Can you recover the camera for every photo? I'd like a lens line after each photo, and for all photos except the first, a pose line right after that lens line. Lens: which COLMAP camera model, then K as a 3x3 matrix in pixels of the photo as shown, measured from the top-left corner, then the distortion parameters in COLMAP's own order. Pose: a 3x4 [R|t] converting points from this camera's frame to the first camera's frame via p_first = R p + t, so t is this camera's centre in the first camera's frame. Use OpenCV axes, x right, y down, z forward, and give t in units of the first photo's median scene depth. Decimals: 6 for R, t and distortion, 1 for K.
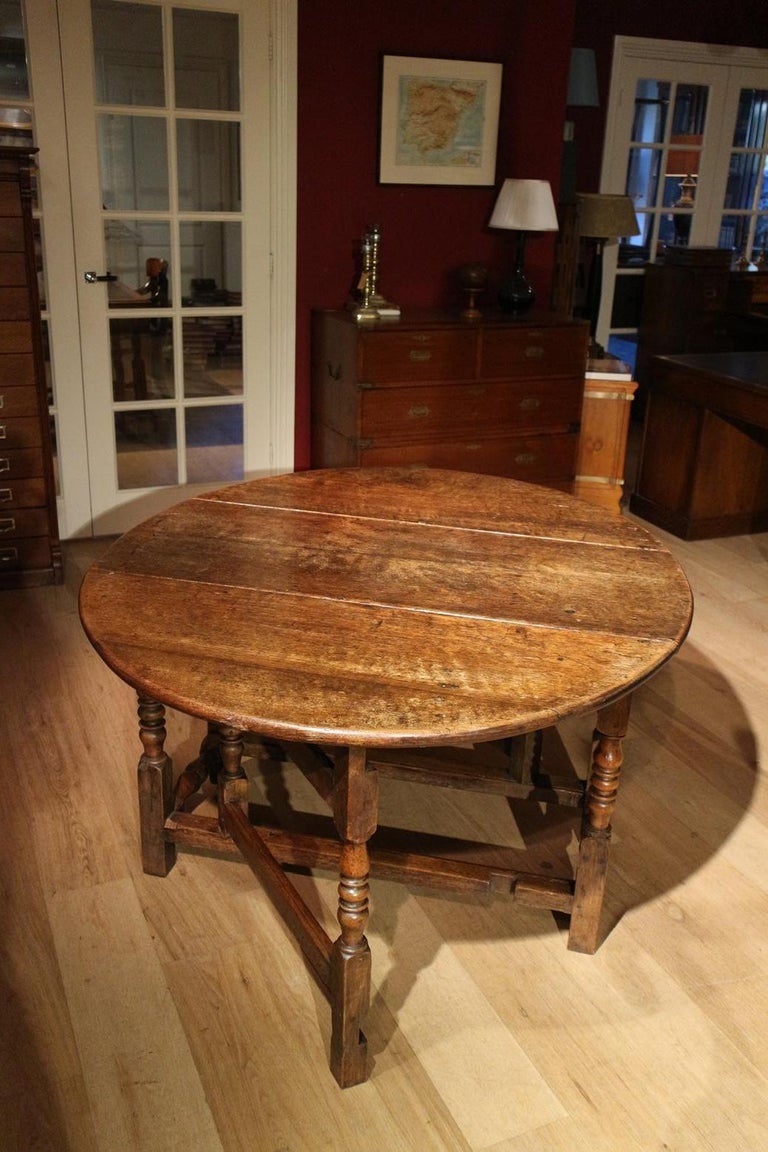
lens RADIAL K [[1068.3, 0, 392.1], [0, 1068.3, 579.3], [0, 0, 1]] dist [-0.052324, 0.109286]
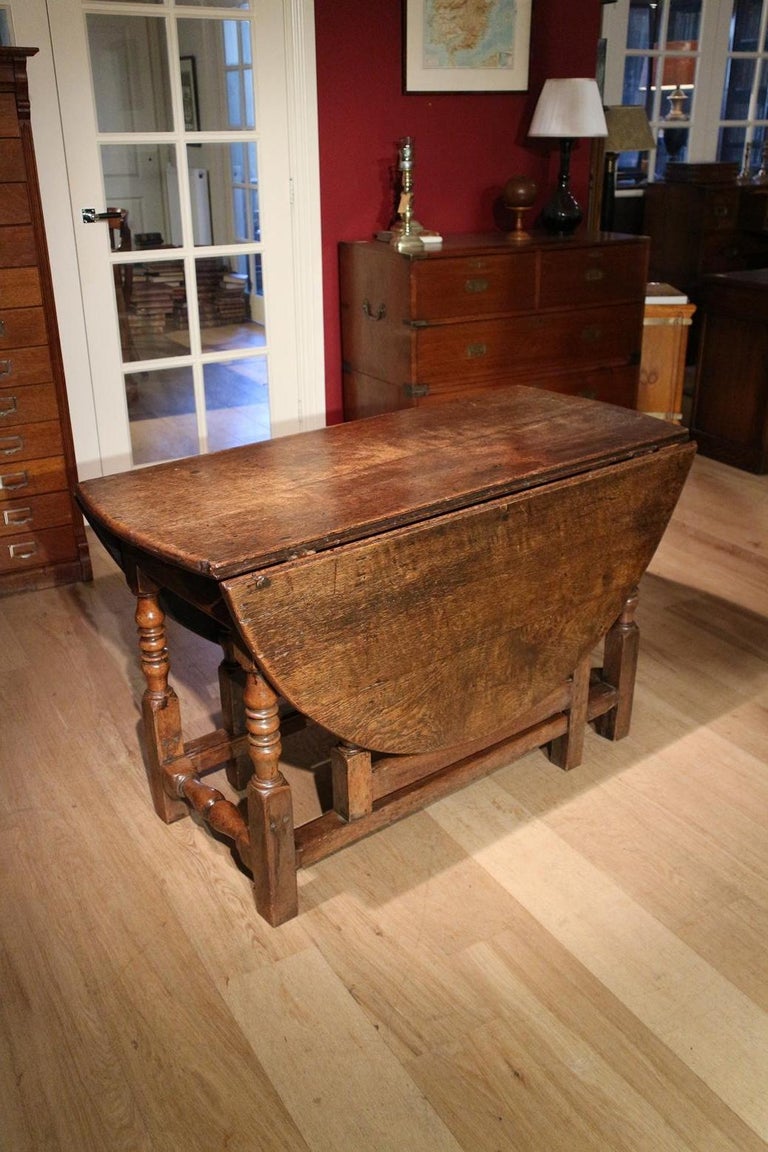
lens RADIAL K [[1068.3, 0, 392.1], [0, 1068.3, 579.3], [0, 0, 1]] dist [-0.052324, 0.109286]
pose [[0.993357, -0.083614, 0.079066, -0.125009], [0.080759, 0.995984, 0.038642, -0.008453], [-0.081979, -0.032000, 0.996120, 0.120296]]
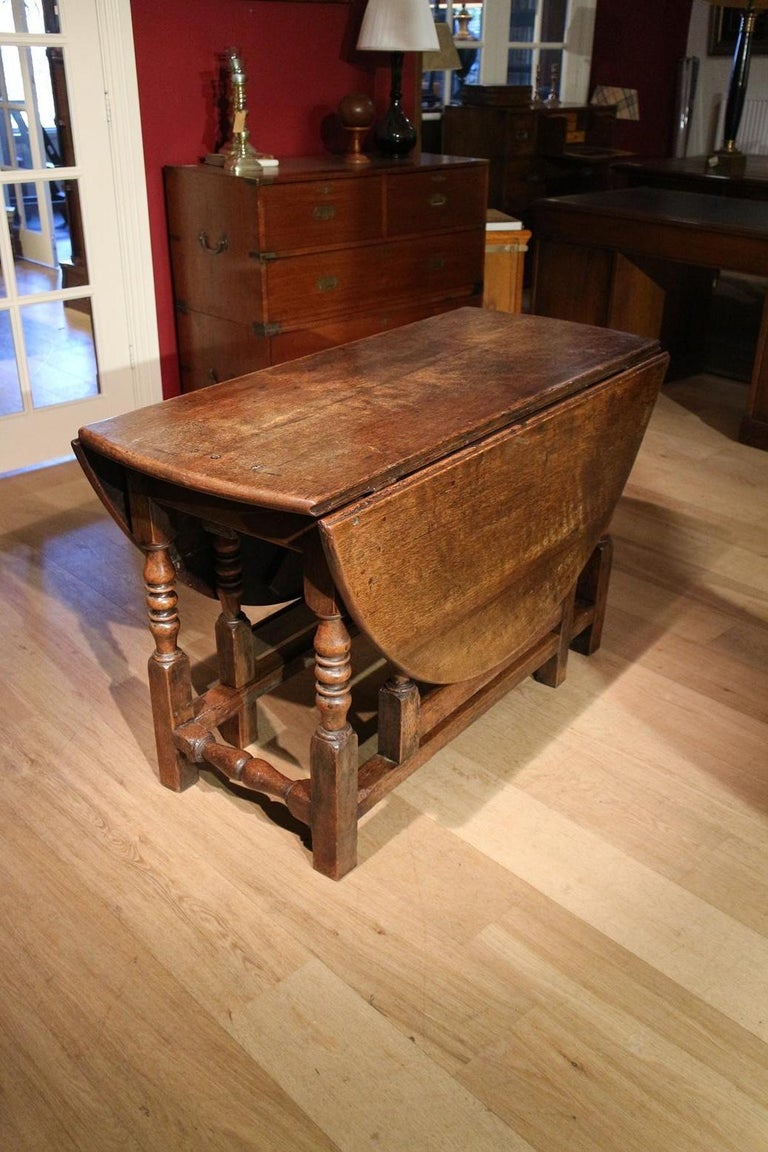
lens RADIAL K [[1068.3, 0, 392.1], [0, 1068.3, 579.3], [0, 0, 1]] dist [-0.052324, 0.109286]
pose [[0.942693, -0.172361, 0.285695, -0.194635], [0.142900, 0.982300, 0.121105, -0.024308], [-0.301512, -0.073339, 0.950638, 0.180997]]
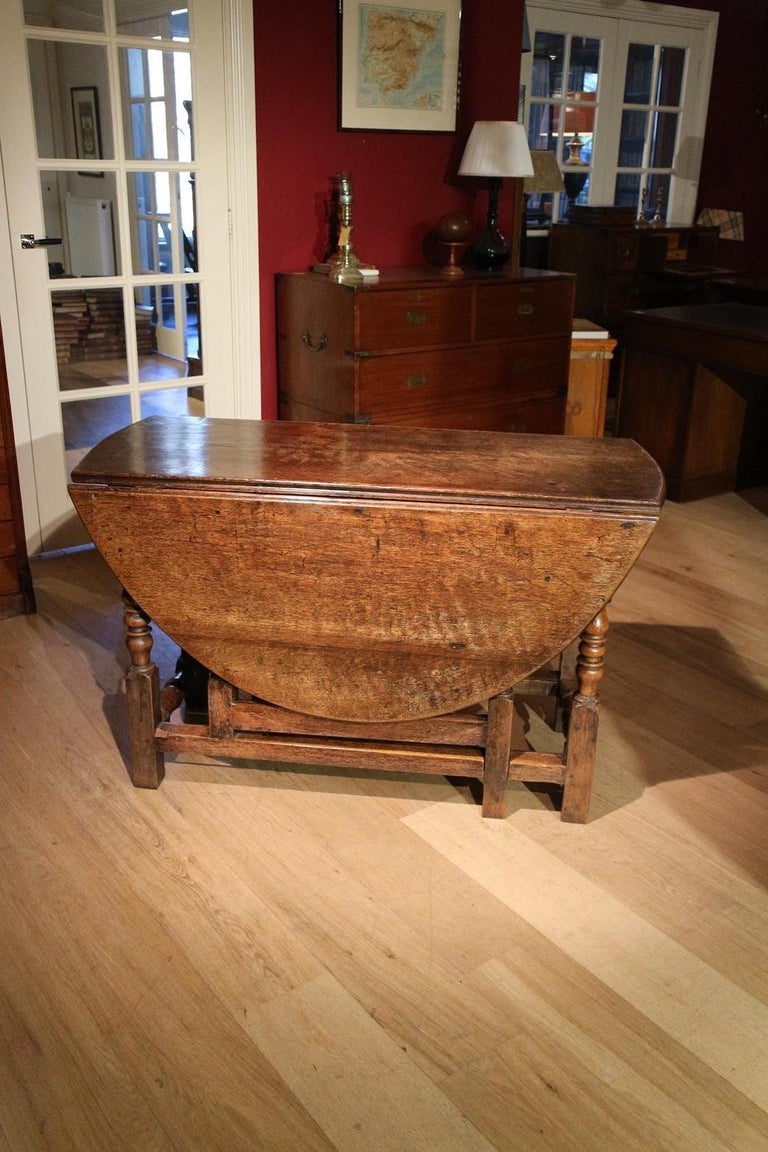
lens RADIAL K [[1068.3, 0, 392.1], [0, 1068.3, 579.3], [0, 0, 1]] dist [-0.052324, 0.109286]
pose [[0.976473, -0.093960, 0.194092, -0.177275], [0.092574, 0.995574, 0.016220, -0.008002], [-0.194757, 0.002129, 0.980849, 0.123212]]
